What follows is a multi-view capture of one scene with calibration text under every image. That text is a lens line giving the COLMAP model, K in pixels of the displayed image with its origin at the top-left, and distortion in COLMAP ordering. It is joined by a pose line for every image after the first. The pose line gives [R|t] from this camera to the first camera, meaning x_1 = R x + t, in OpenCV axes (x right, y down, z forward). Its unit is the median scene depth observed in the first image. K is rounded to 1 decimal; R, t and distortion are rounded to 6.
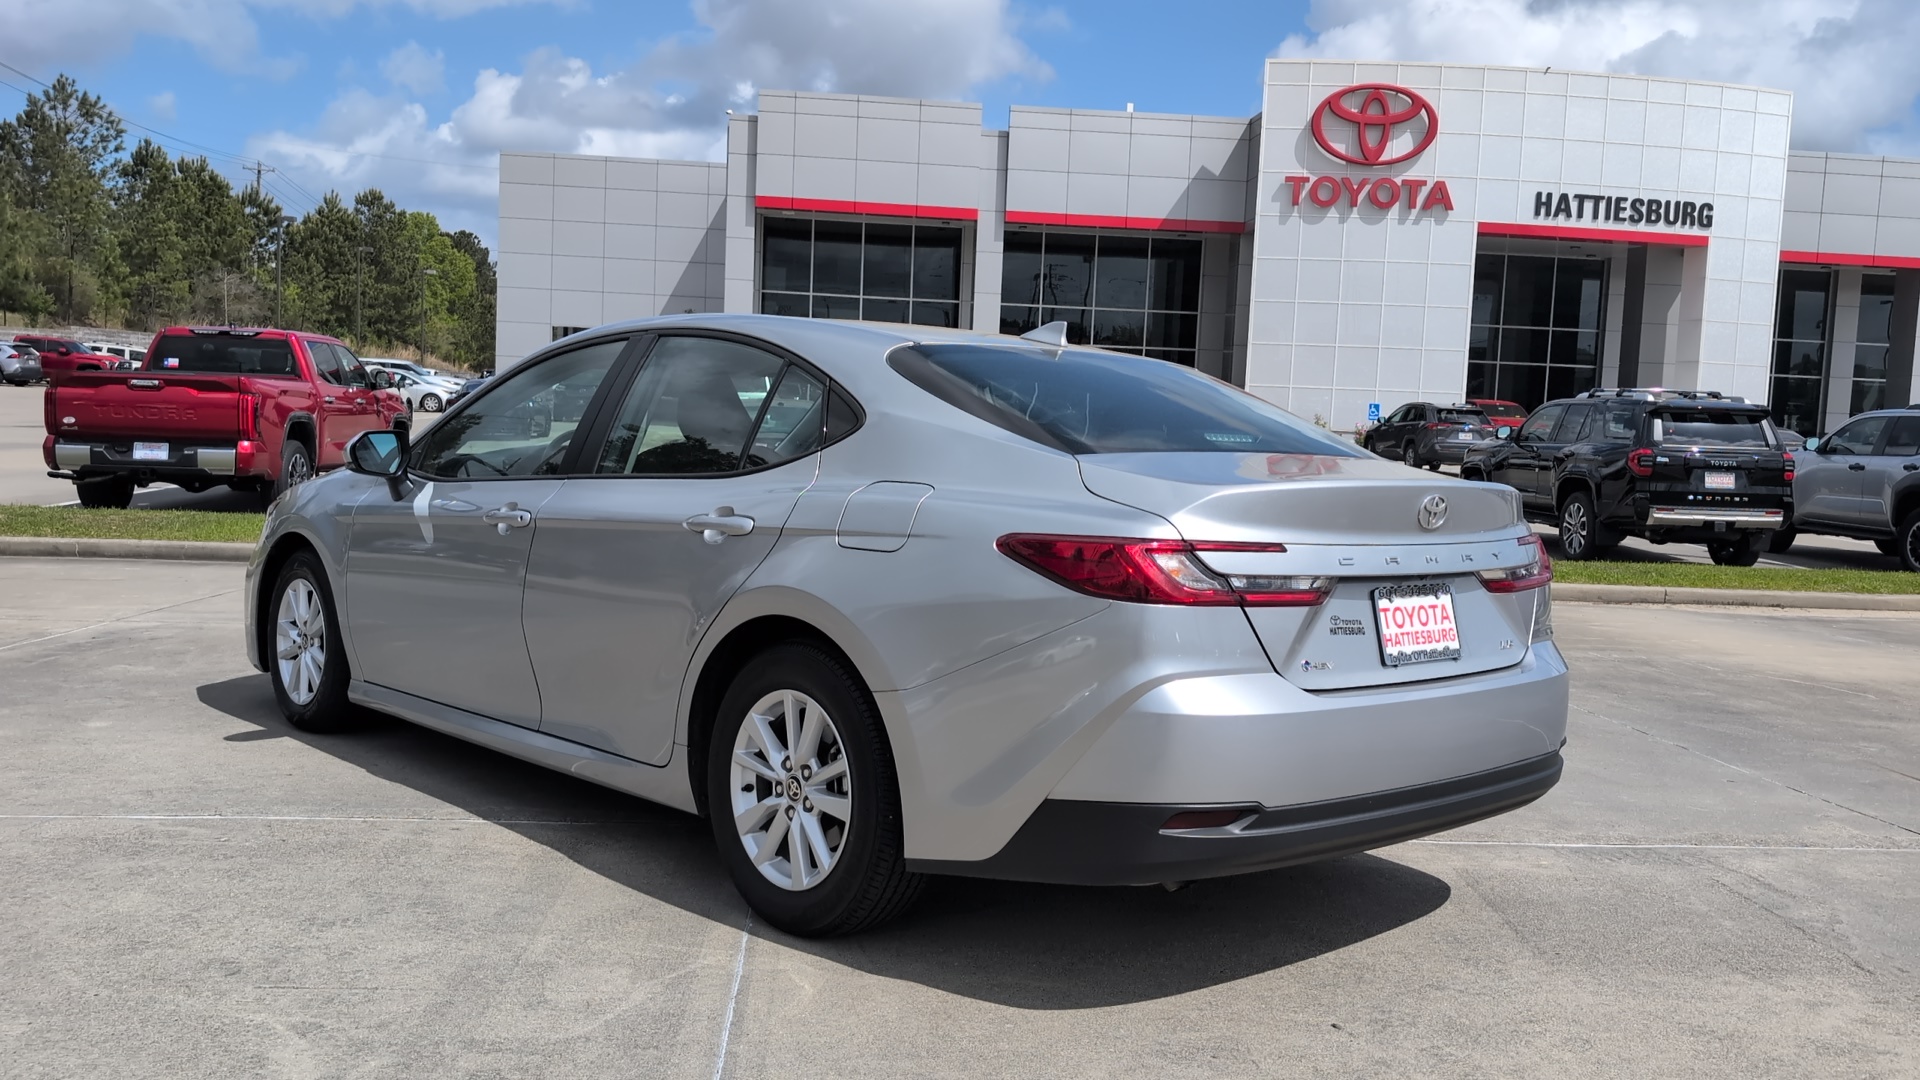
lens RADIAL K [[1621.7, 0, 969.4], [0, 1621.7, 540.9], [0, 0, 1]] dist [-0.000977, 0.004049]
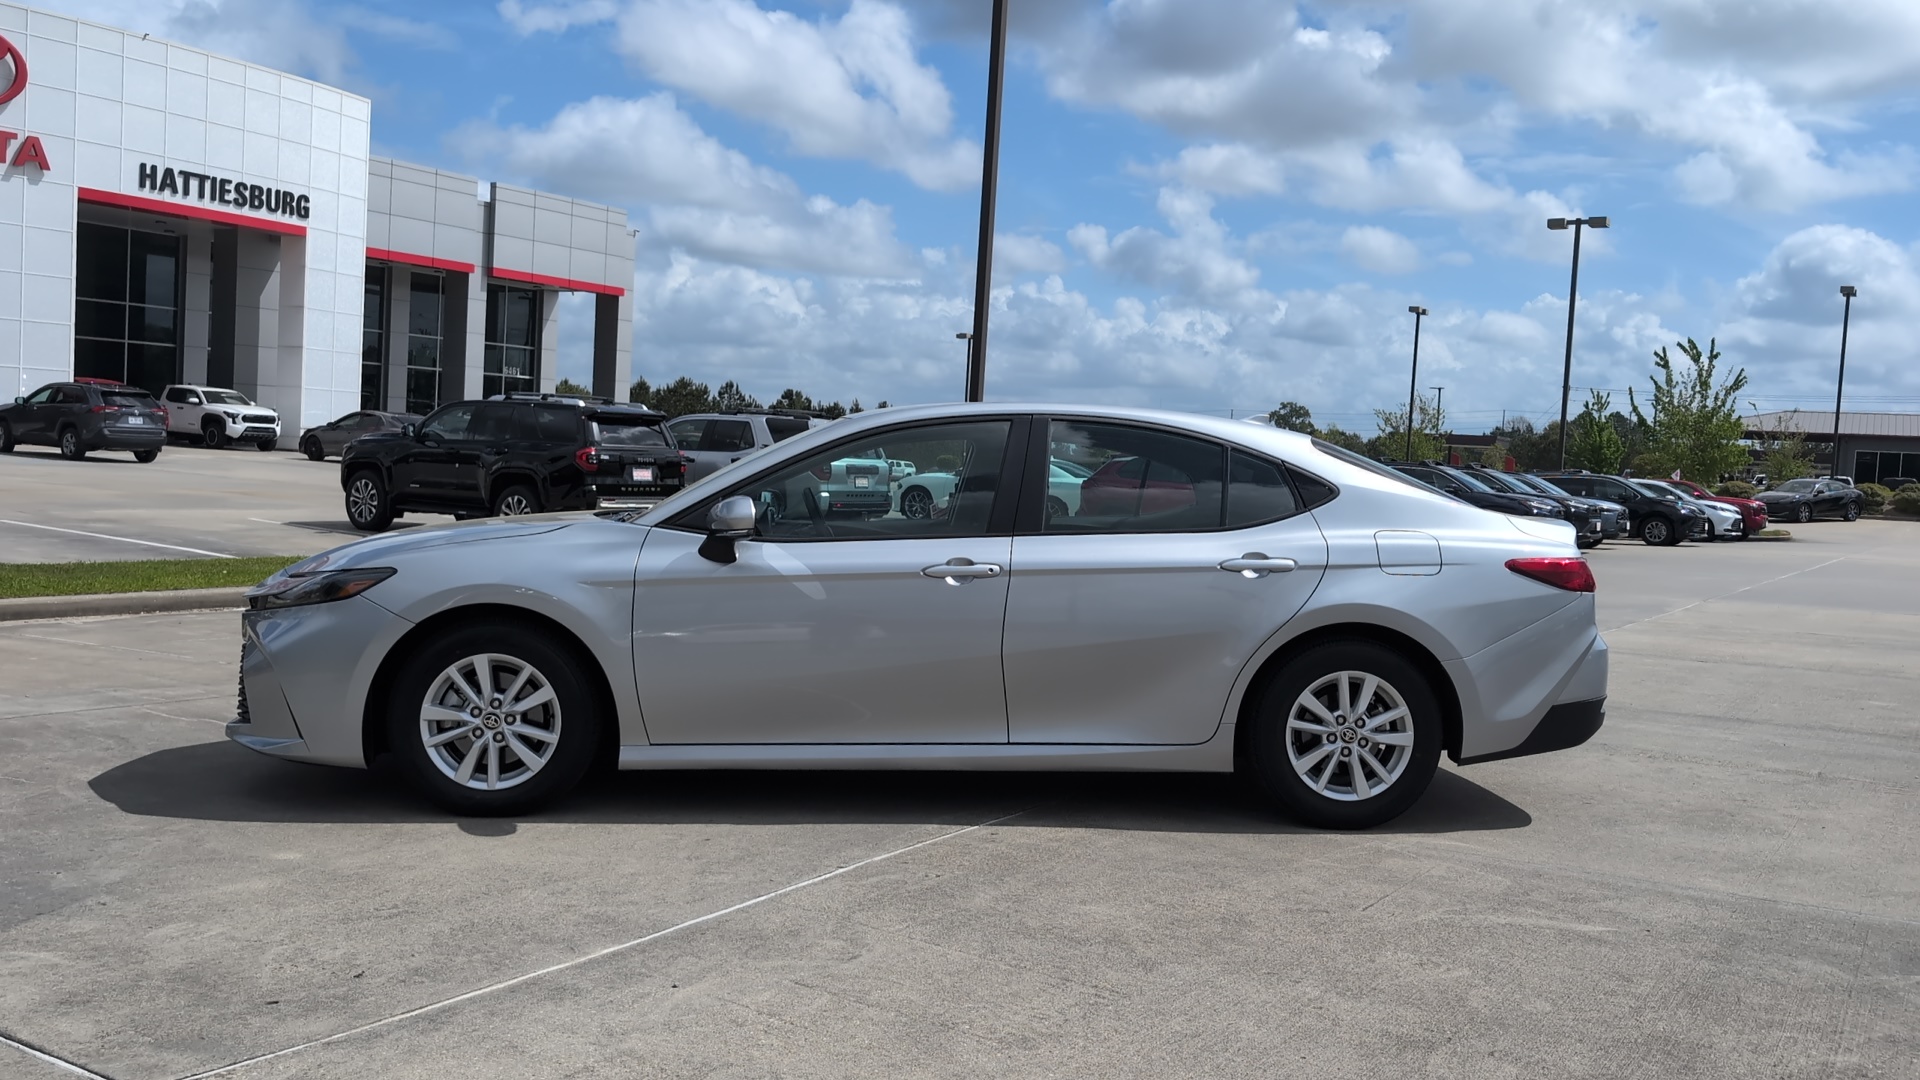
lens RADIAL K [[1621.7, 0, 969.4], [0, 1621.7, 540.9], [0, 0, 1]] dist [-0.000977, 0.004049]
pose [[0.610954, -0.051121, 0.790014, -0.147287], [0.037471, 0.998662, 0.035644, -0.009425], [-0.790779, 0.007826, 0.612052, 0.033462]]
